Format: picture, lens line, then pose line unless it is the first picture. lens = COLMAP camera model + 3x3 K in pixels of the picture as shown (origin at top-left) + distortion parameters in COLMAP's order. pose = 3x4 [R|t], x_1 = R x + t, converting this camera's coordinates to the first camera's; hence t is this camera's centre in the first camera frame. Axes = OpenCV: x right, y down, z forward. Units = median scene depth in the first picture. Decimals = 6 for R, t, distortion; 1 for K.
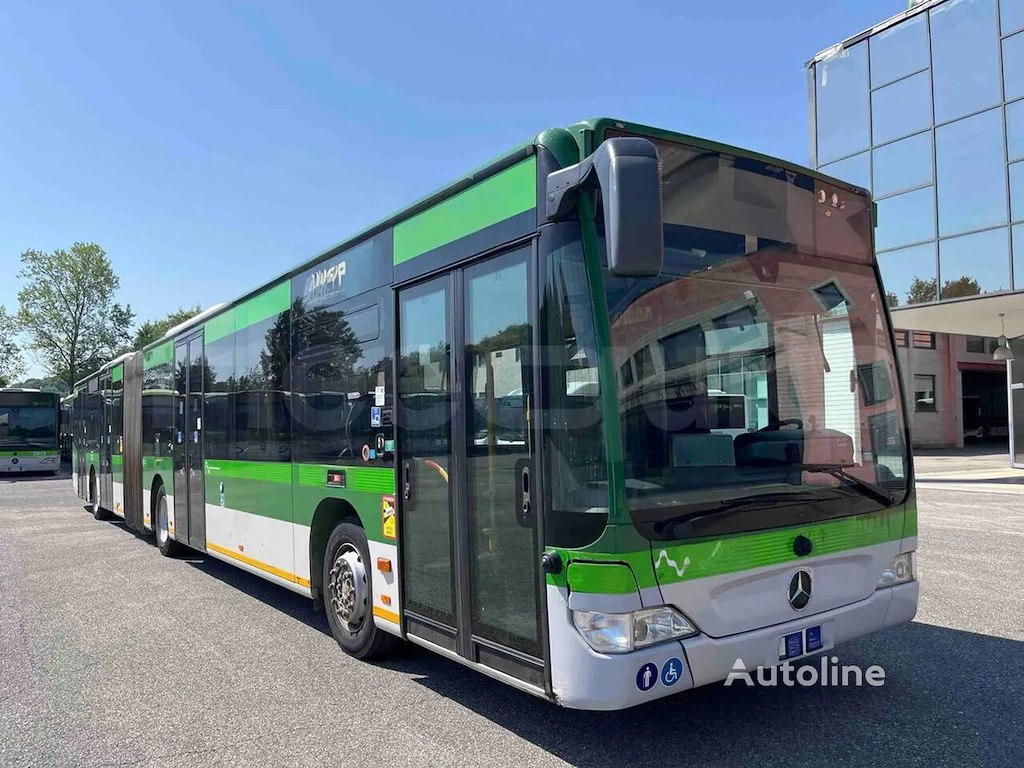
lens RADIAL K [[784.7, 0, 512.0], [0, 784.7, 384.0], [0, 0, 1]] dist [0.008619, 0.002256]
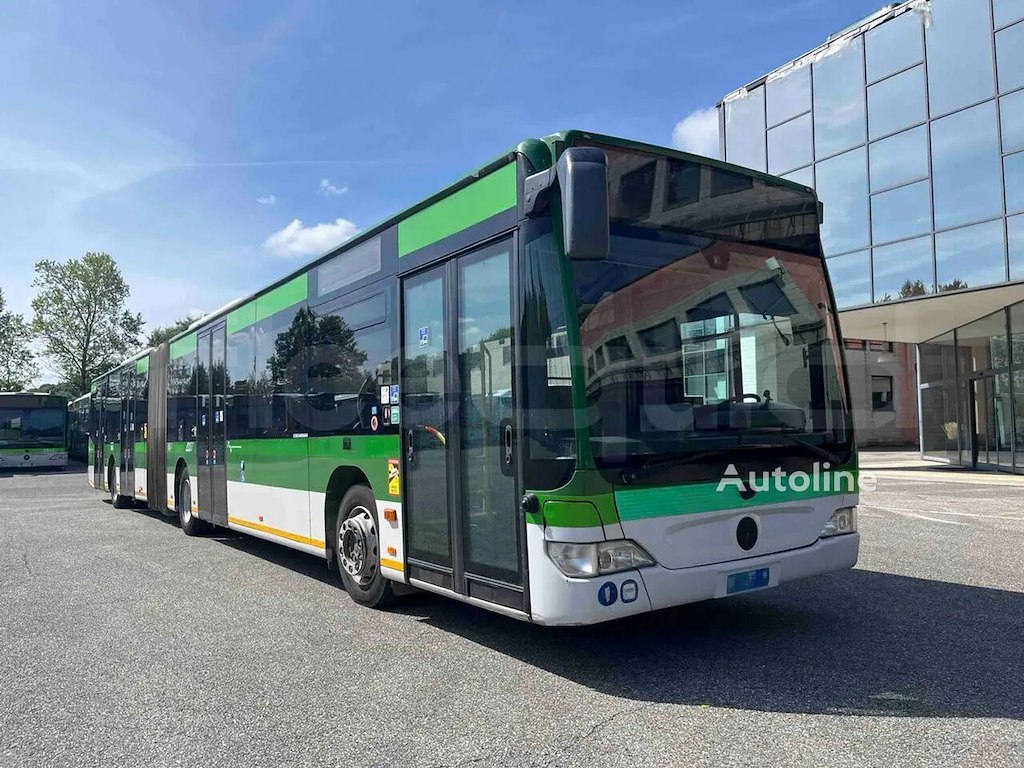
lens RADIAL K [[784.7, 0, 512.0], [0, 784.7, 384.0], [0, 0, 1]] dist [0.008619, 0.002256]
pose [[0.999959, -0.003166, -0.008490, 0.025330], [0.003093, 0.999958, -0.008592, 0.042953], [0.008517, 0.008565, 0.999927, -0.144742]]
